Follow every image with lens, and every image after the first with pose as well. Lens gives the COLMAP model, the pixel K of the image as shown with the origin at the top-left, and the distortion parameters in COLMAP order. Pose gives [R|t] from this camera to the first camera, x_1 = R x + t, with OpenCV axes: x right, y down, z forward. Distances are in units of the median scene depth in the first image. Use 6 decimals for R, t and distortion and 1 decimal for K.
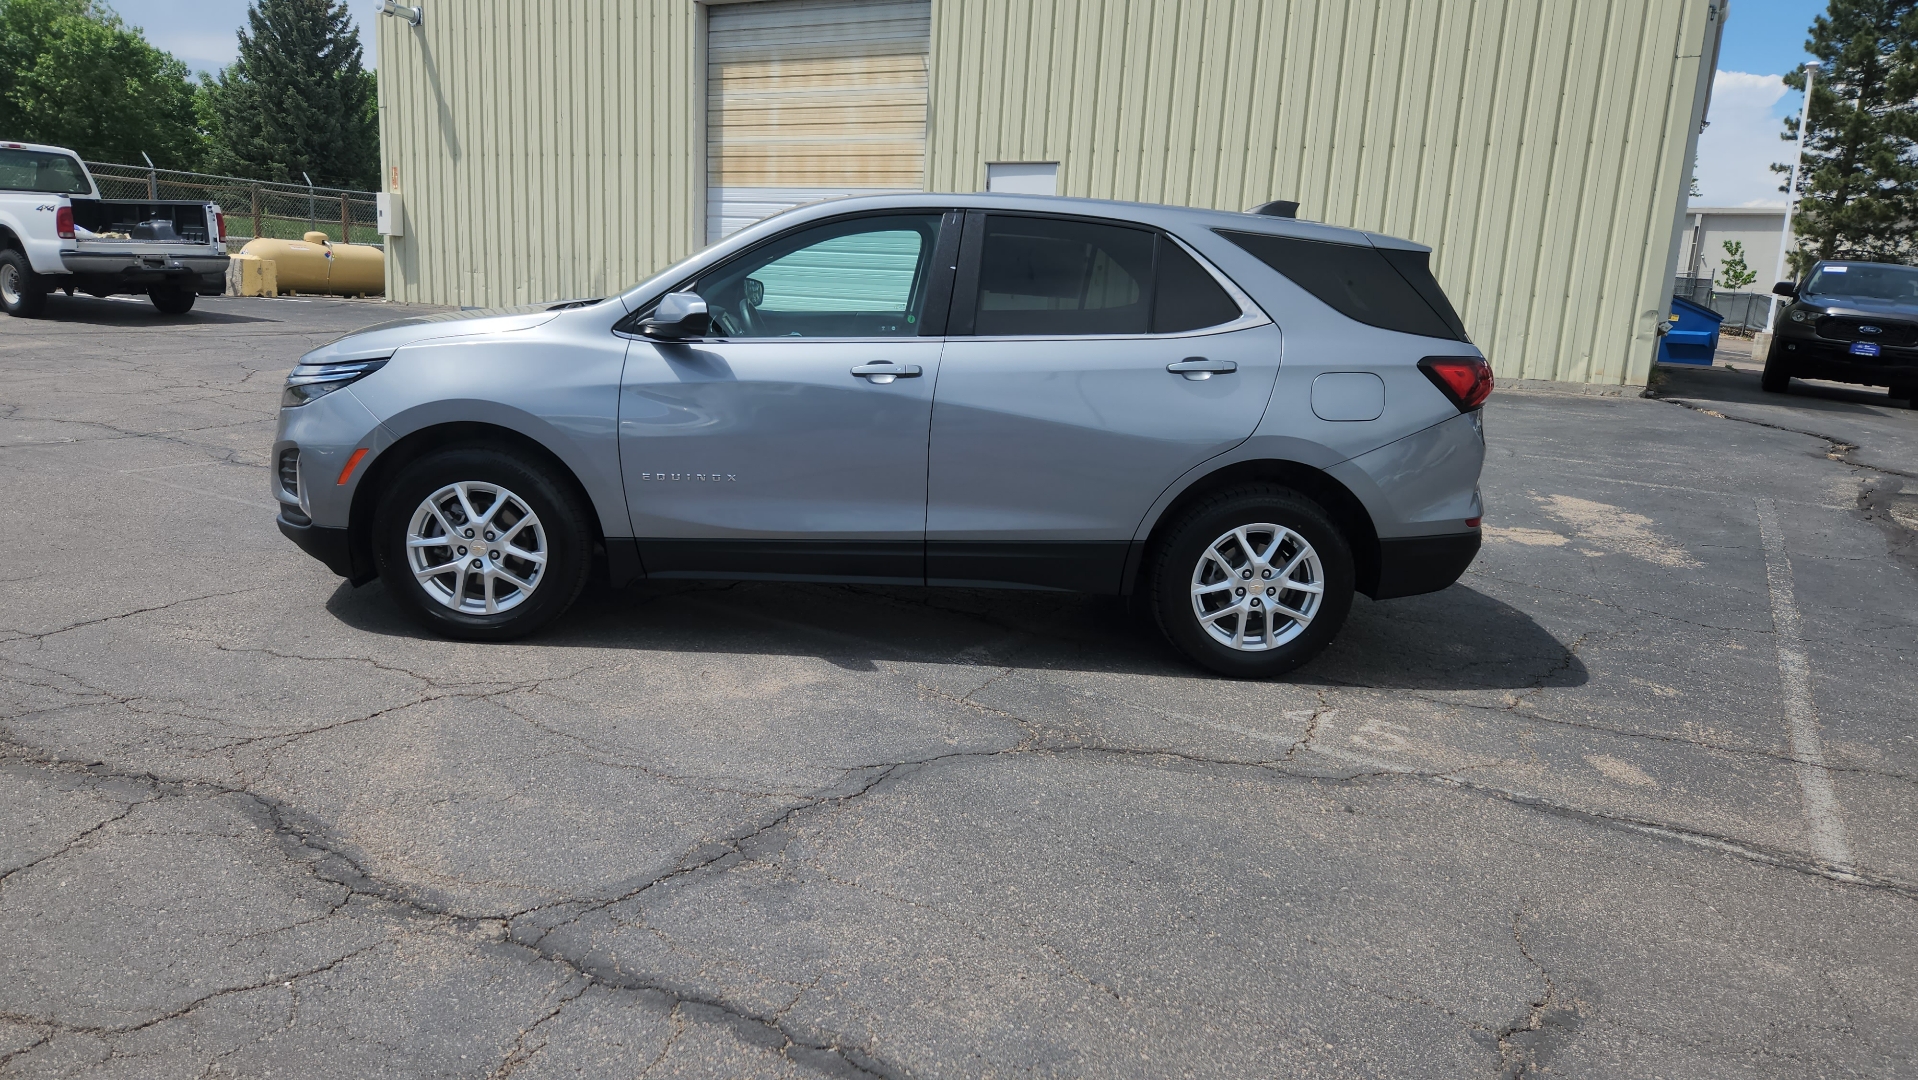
lens RADIAL K [[1282.9, 0, 919.4], [0, 1282.9, 534.8], [0, 0, 1]] dist [0.067117, -0.050880]
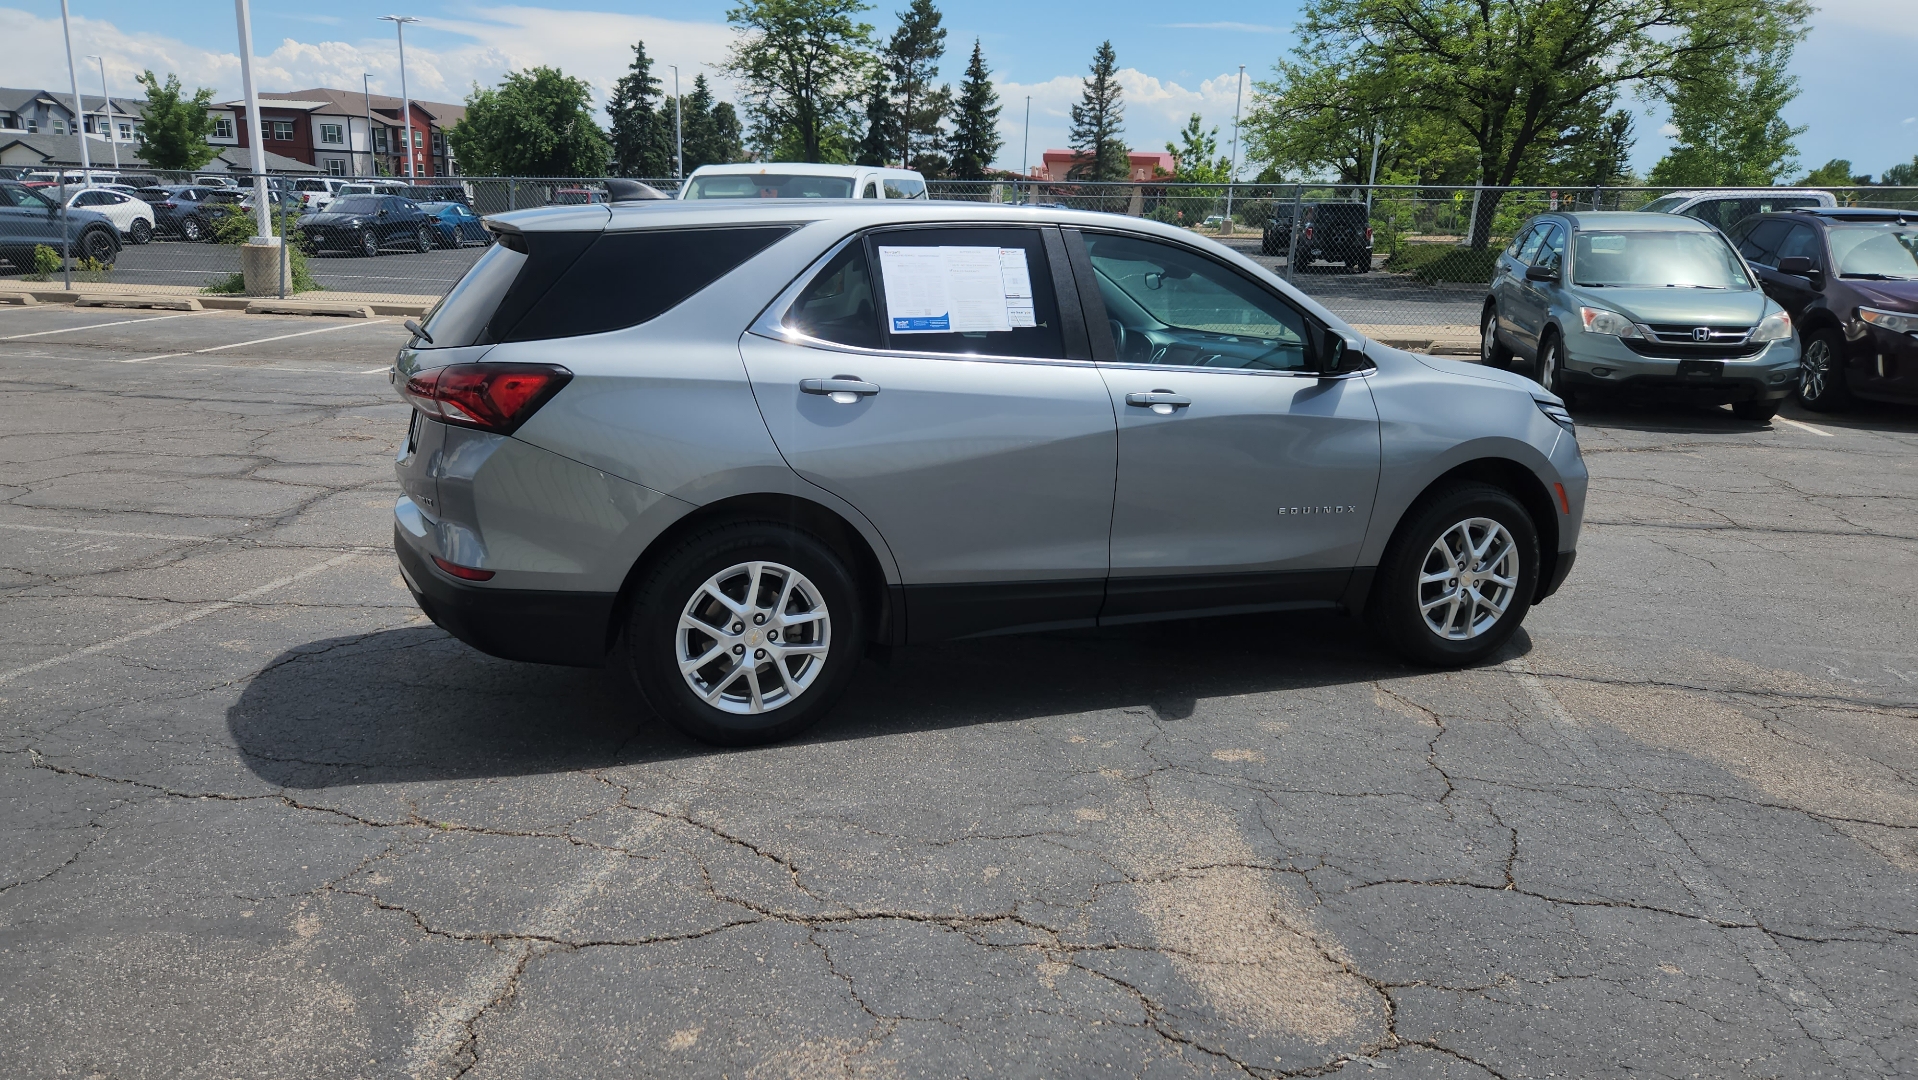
lens RADIAL K [[1291.9, 0, 930.9], [0, 1291.9, 551.9], [0, 0, 1]] dist [0.062311, -0.047790]
pose [[-0.937915, 0.005023, -0.346829, 0.432149], [-0.146522, 0.900569, 0.409276, -0.461672], [0.314400, 0.434684, -0.843921, 2.088386]]
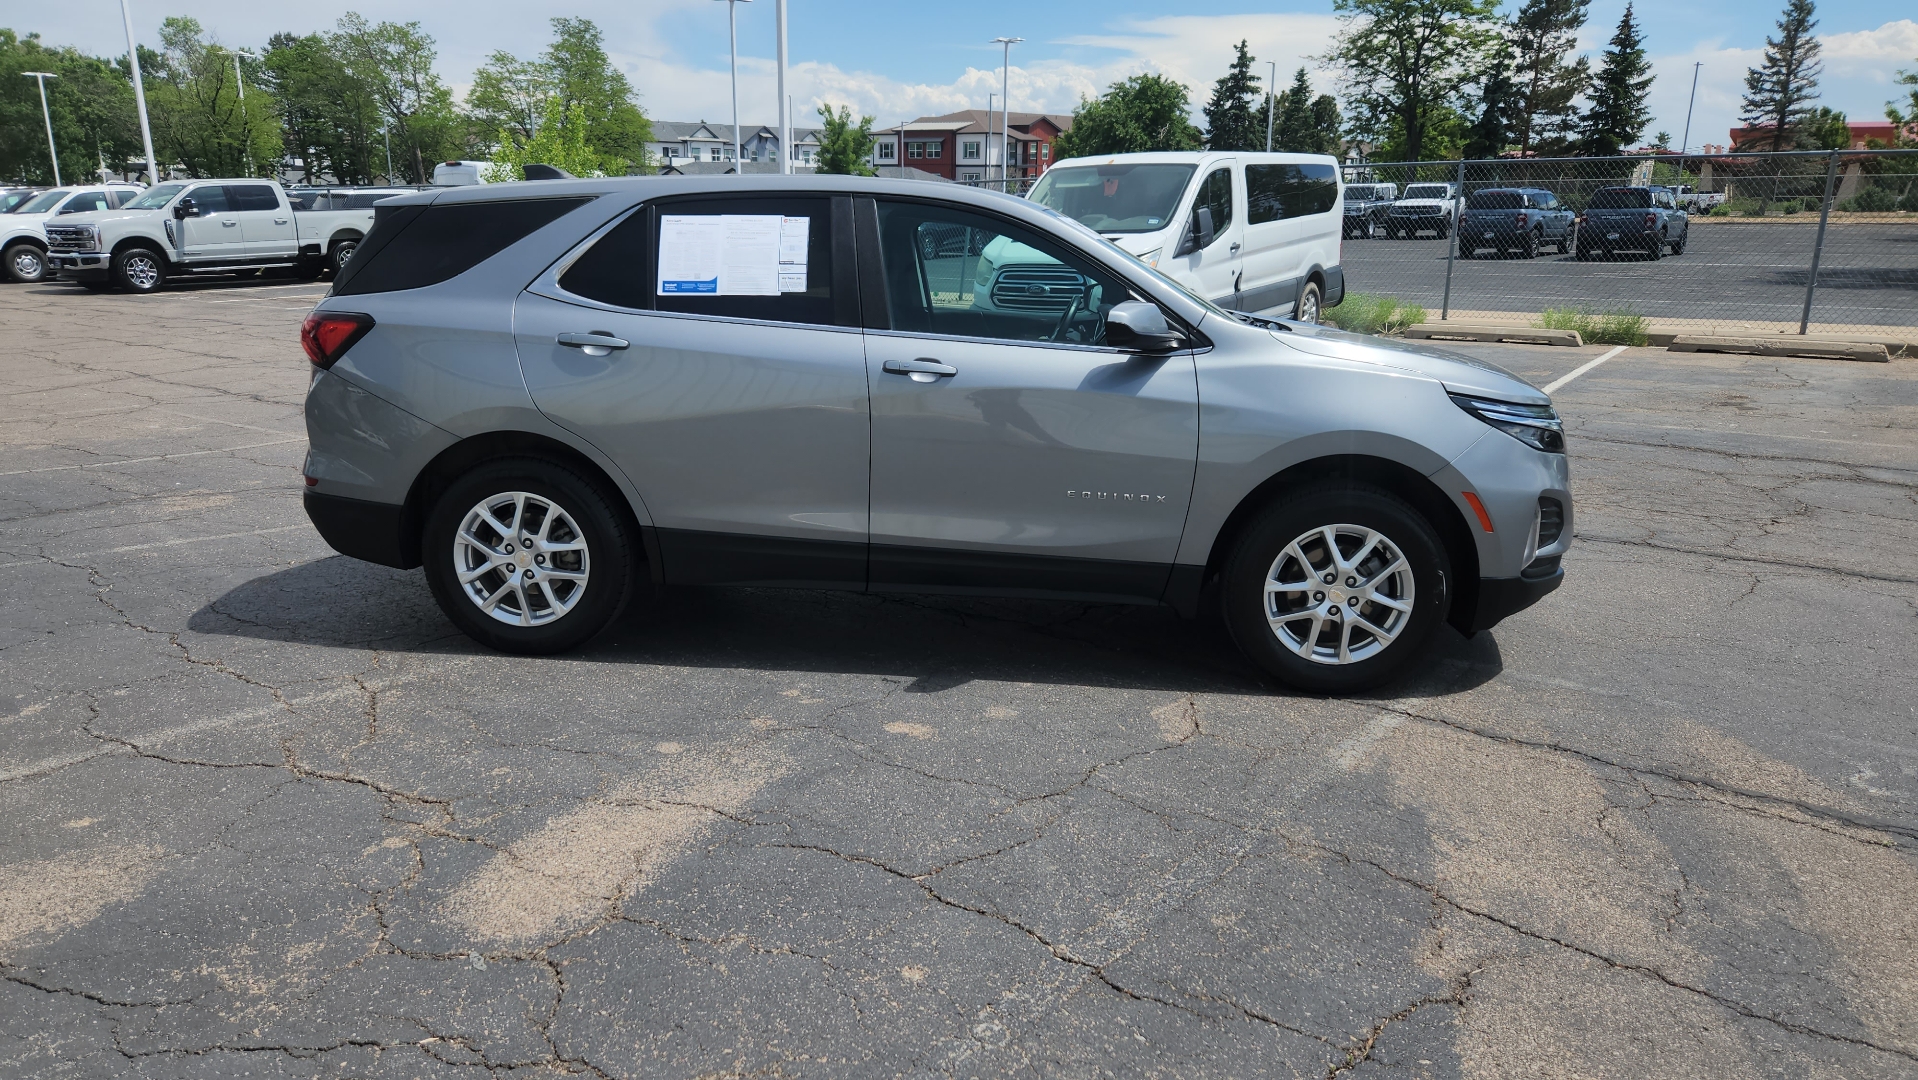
lens RADIAL K [[1285.3, 0, 915.8], [0, 1285.3, 557.4], [0, 0, 1]] dist [0.060206, -0.044482]
pose [[-0.989807, -0.093951, 0.107029, -0.143682], [-0.035166, 0.889496, 0.455588, -0.499954], [-0.138005, 0.447181, -0.883733, 2.175542]]
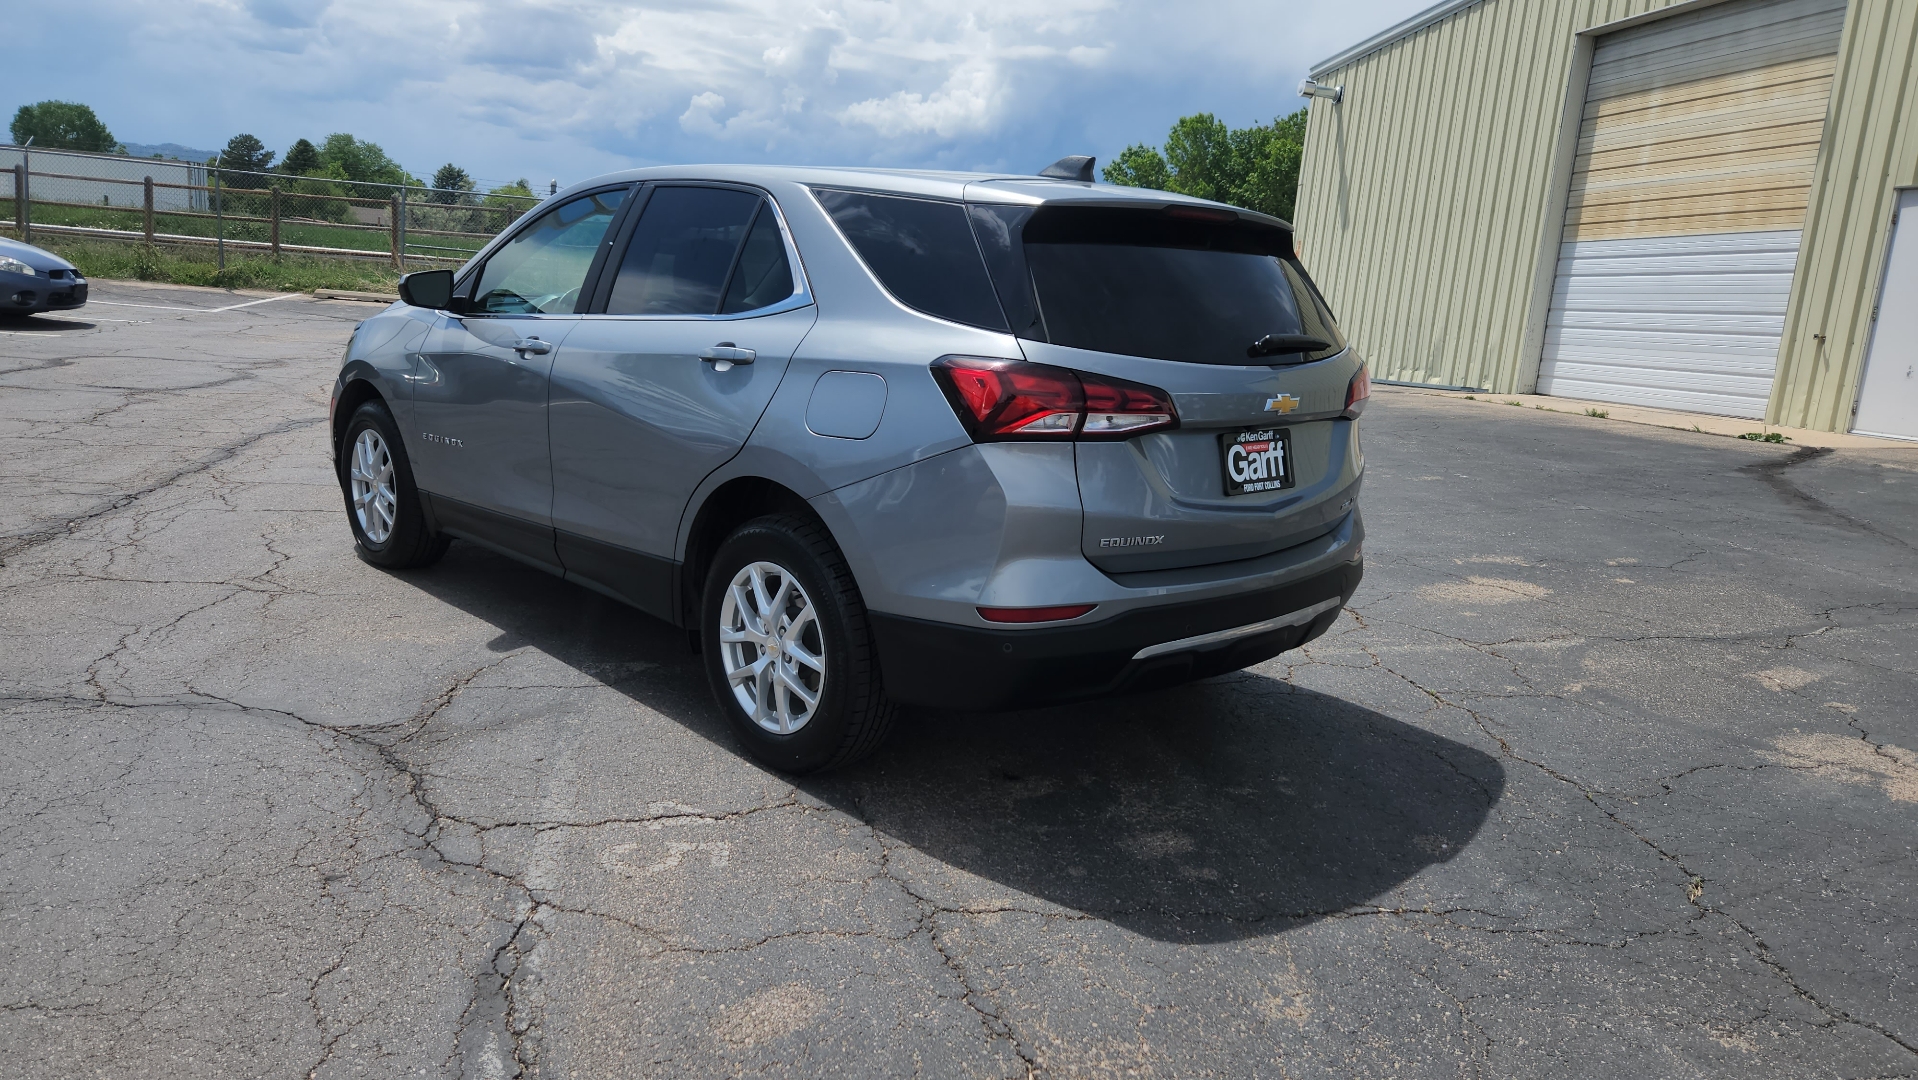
lens RADIAL K [[1282.9, 0, 946.7], [0, 1282.9, 523.2], [0, 0, 1]] dist [0.067117, -0.050880]
pose [[0.672525, 0.123519, -0.729694, 0.872473], [-0.178951, 0.983857, 0.001612, -0.050964], [0.718114, 0.129495, 0.683772, 0.541339]]
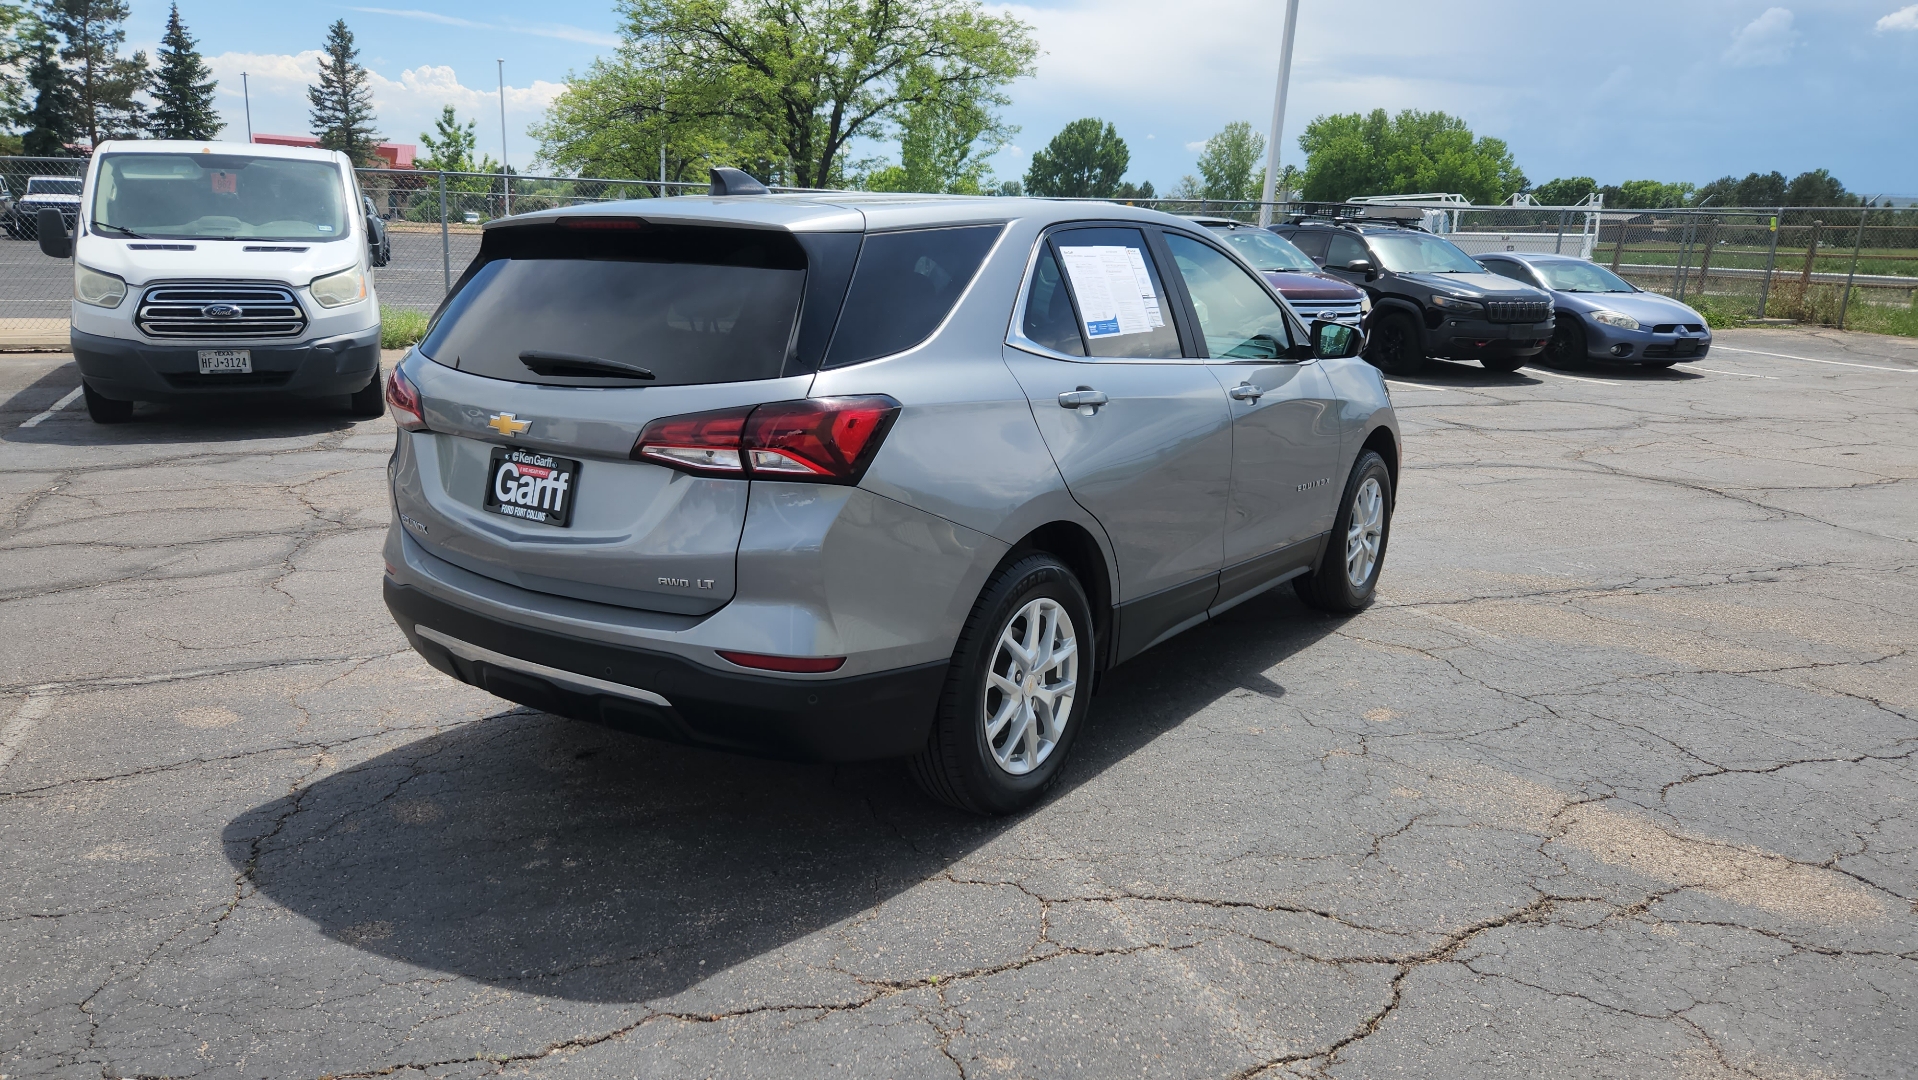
lens RADIAL K [[1291.0, 0, 934.7], [0, 1291.0, 532.6], [0, 0, 1]] dist [0.061392, -0.046197]
pose [[-0.611697, 0.100907, -0.784631, 0.859776], [-0.223161, 0.929541, 0.293518, -0.339696], [0.758964, 0.354643, -0.546079, 1.702025]]
